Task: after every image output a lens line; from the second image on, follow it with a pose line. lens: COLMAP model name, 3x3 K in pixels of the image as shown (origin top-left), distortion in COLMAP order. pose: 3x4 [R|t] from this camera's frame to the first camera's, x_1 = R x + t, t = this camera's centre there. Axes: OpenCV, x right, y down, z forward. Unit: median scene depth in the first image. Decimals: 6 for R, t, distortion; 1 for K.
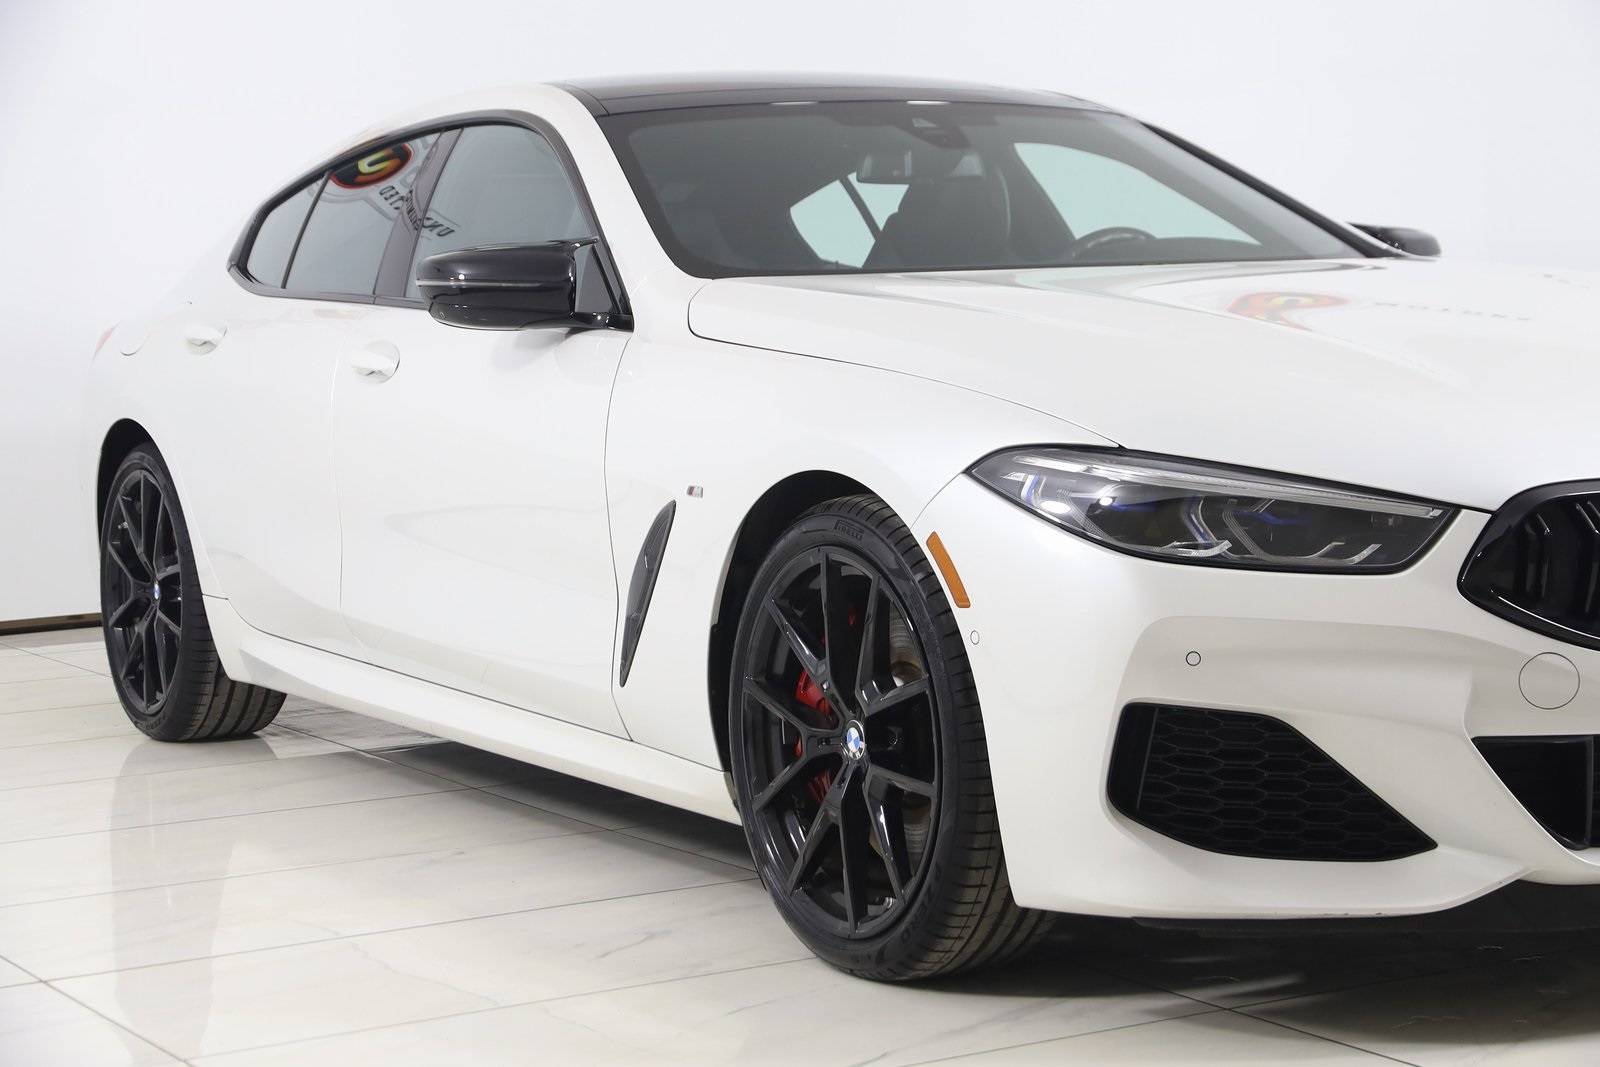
lens RADIAL K [[2978.9, 0, 815.3], [0, 2978.9, 529.7], [0, 0, 1]] dist [0.191833, 0.000000]
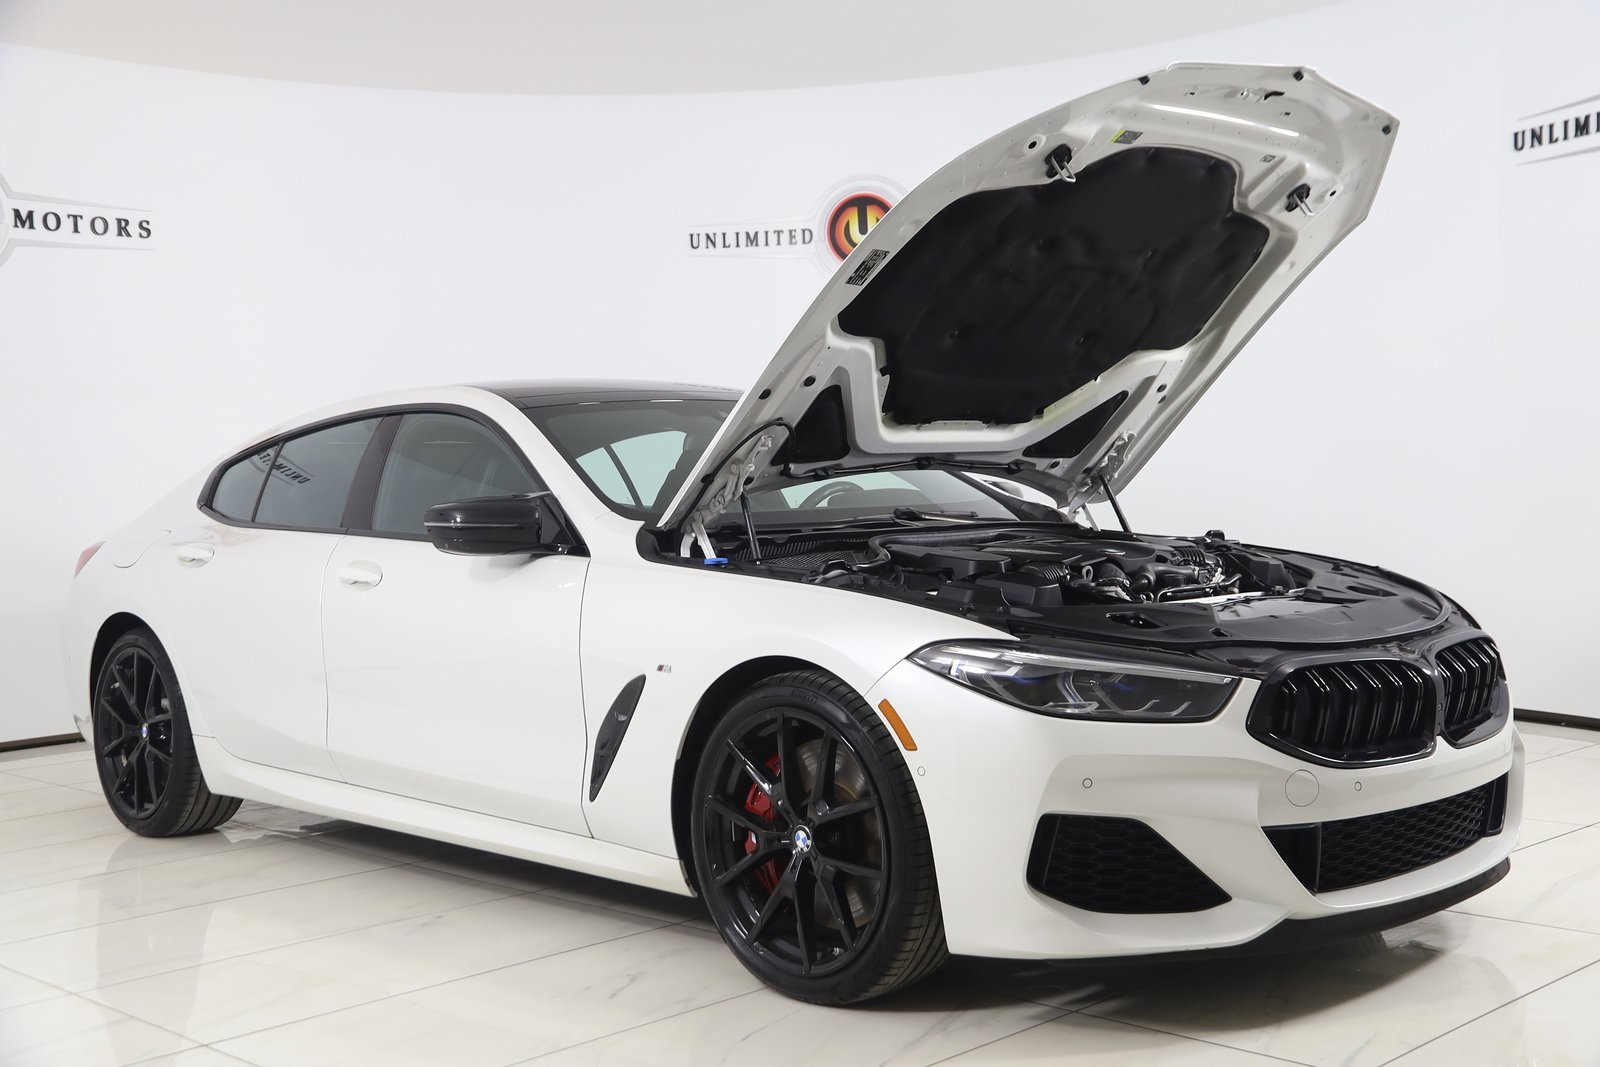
lens RADIAL K [[1822.0, 0, 789.0], [0, 1822.0, 525.7], [0, 0, 1]] dist [0.025113, 0.000000]
pose [[0.972928, -0.008936, 0.230934, -0.223667], [0.023304, 0.997953, -0.059560, -0.033851], [-0.229929, 0.063330, 0.971145, 0.136672]]
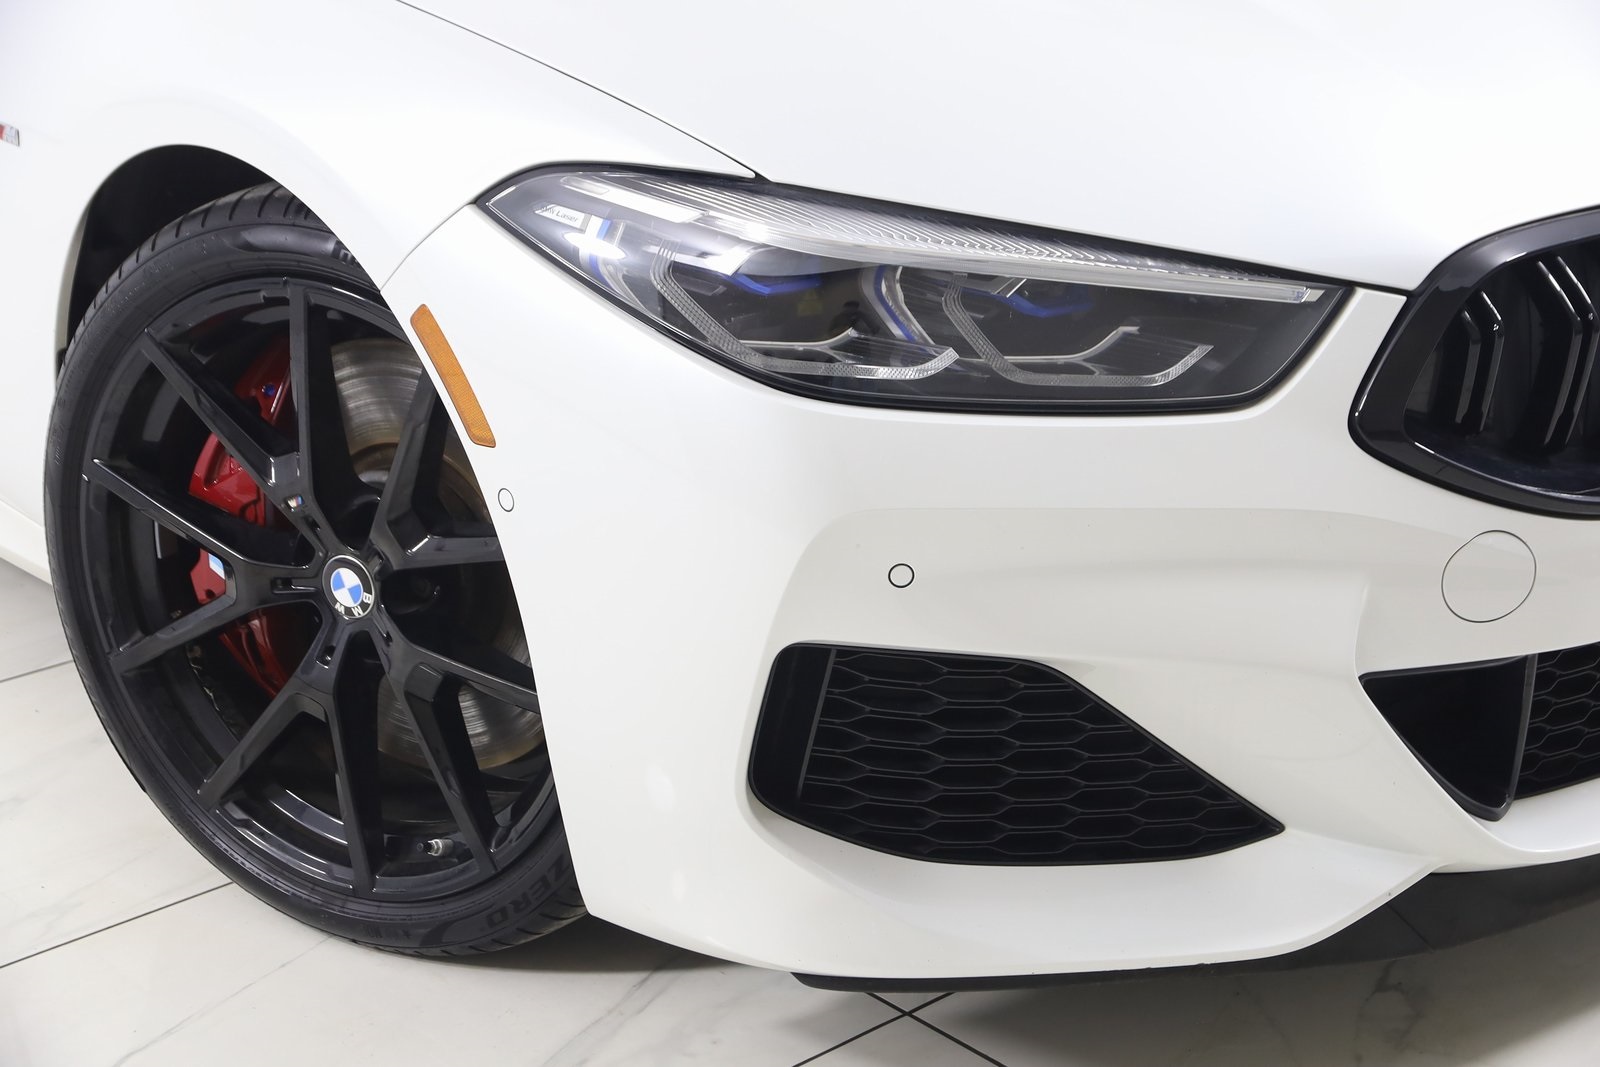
lens RADIAL K [[2729.2, 0, 808.4], [0, 2729.2, 541.4], [0, 0, 1]] dist [0.165848, 0.000000]
pose [[0.982885, -0.058404, 0.174716, 0.018841], [0.008370, 0.961592, 0.274354, -0.103014], [-0.184029, -0.268196, 0.945624, 0.505366]]
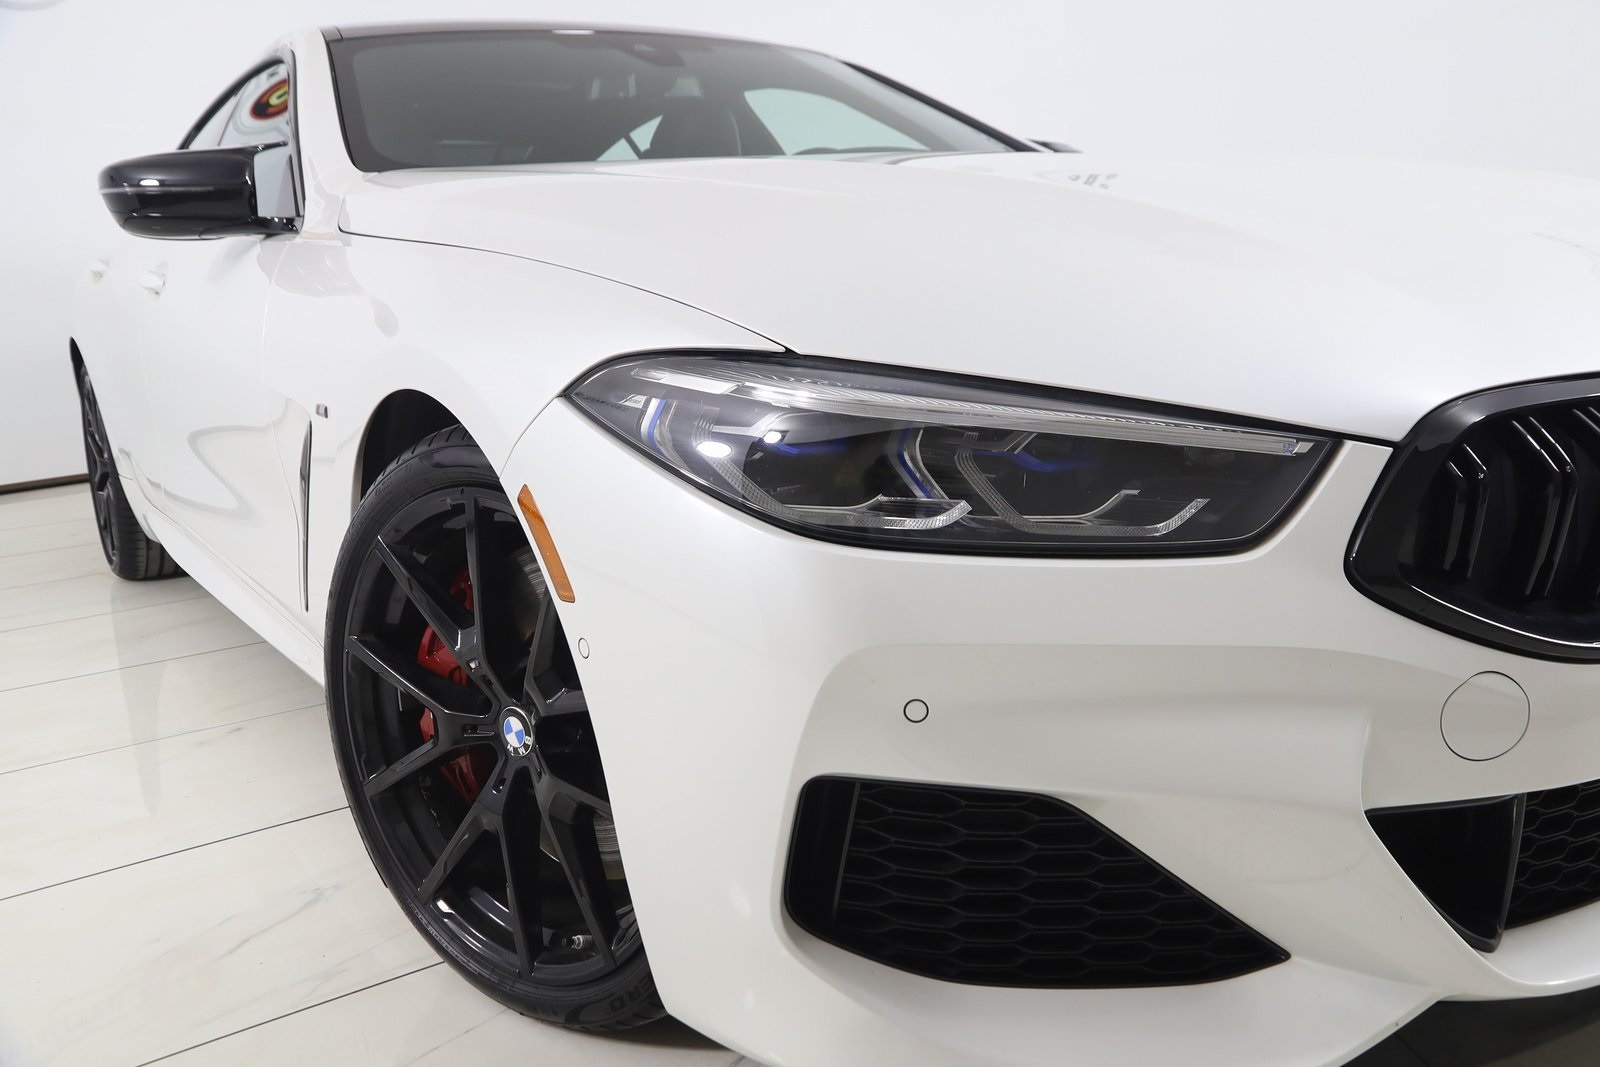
lens RADIAL K [[1350.5, 0, 808.3], [0, 1350.5, 526.3], [0, 0, 1]] dist [-0.040176, 0.064555]
pose [[0.997166, -0.042065, 0.062381, 0.088216], [0.034442, 0.992344, 0.118603, -0.025136], [-0.066893, -0.116118, 0.990980, 0.725350]]
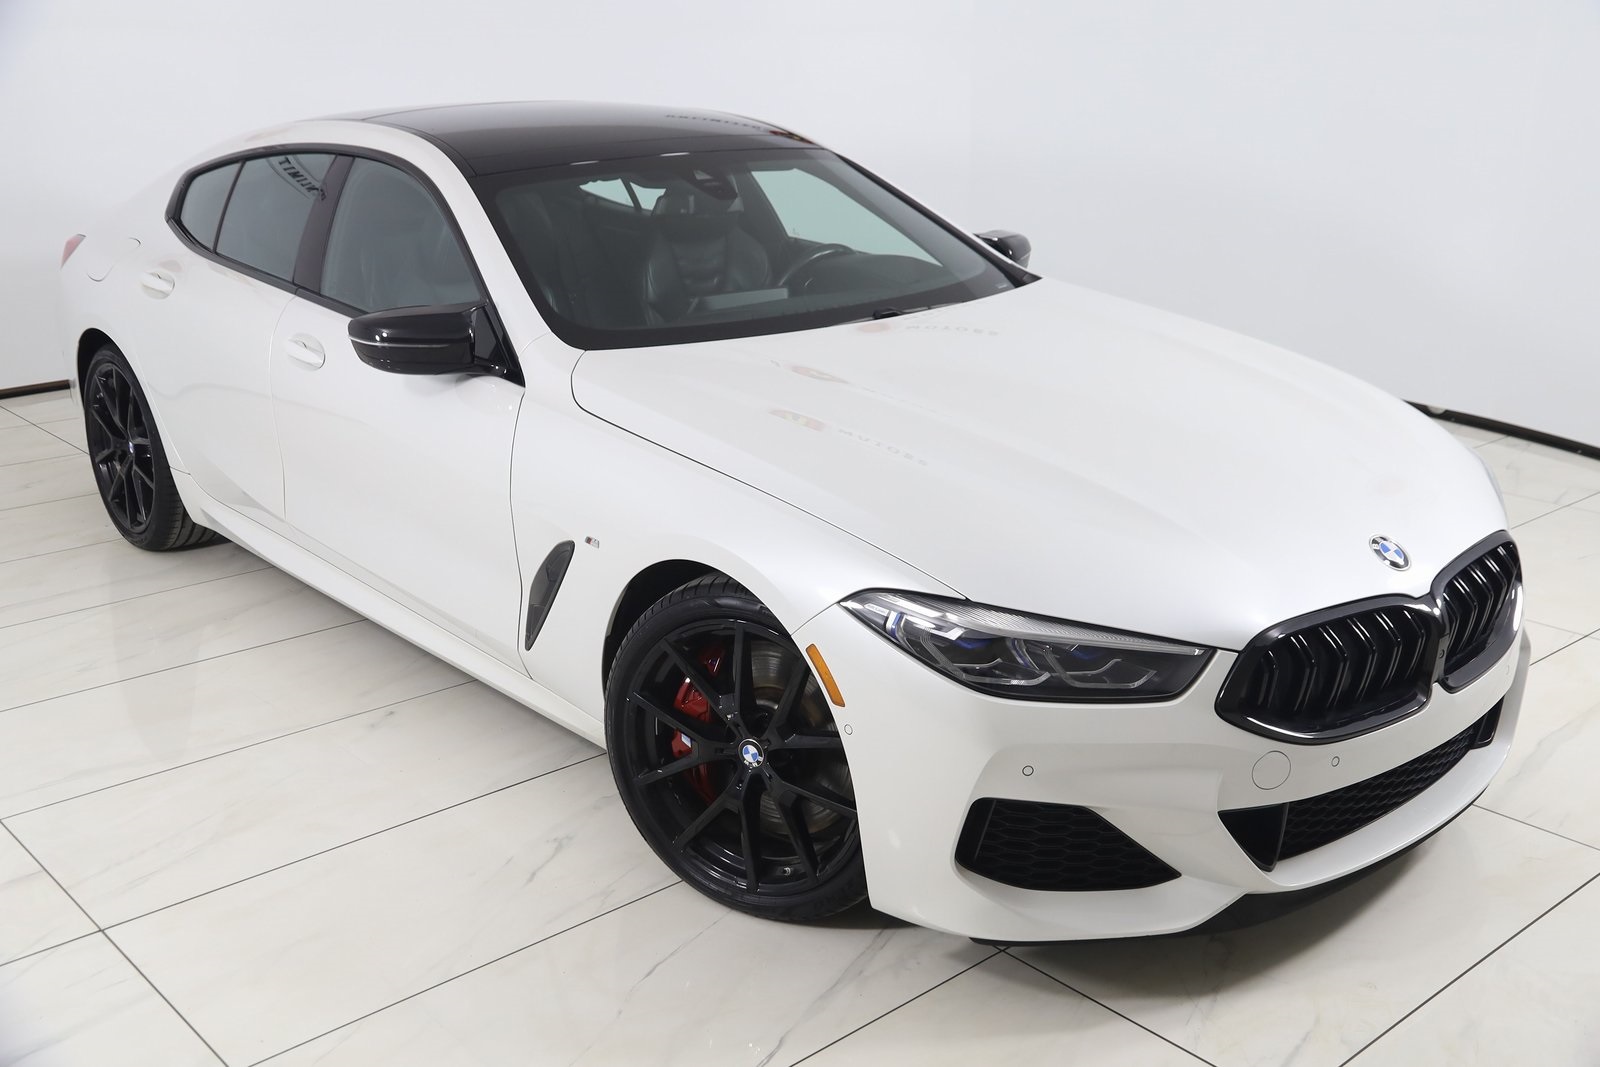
lens RADIAL K [[1624.8, 0, 813.9], [0, 1624.8, 528.4], [0, 0, 1]] dist [0.028727, 0.000000]
pose [[0.979575, -0.036103, 0.197812, -0.104174], [-0.008948, 0.974949, 0.222248, -0.217798], [-0.200881, -0.219478, 0.954713, 0.343721]]
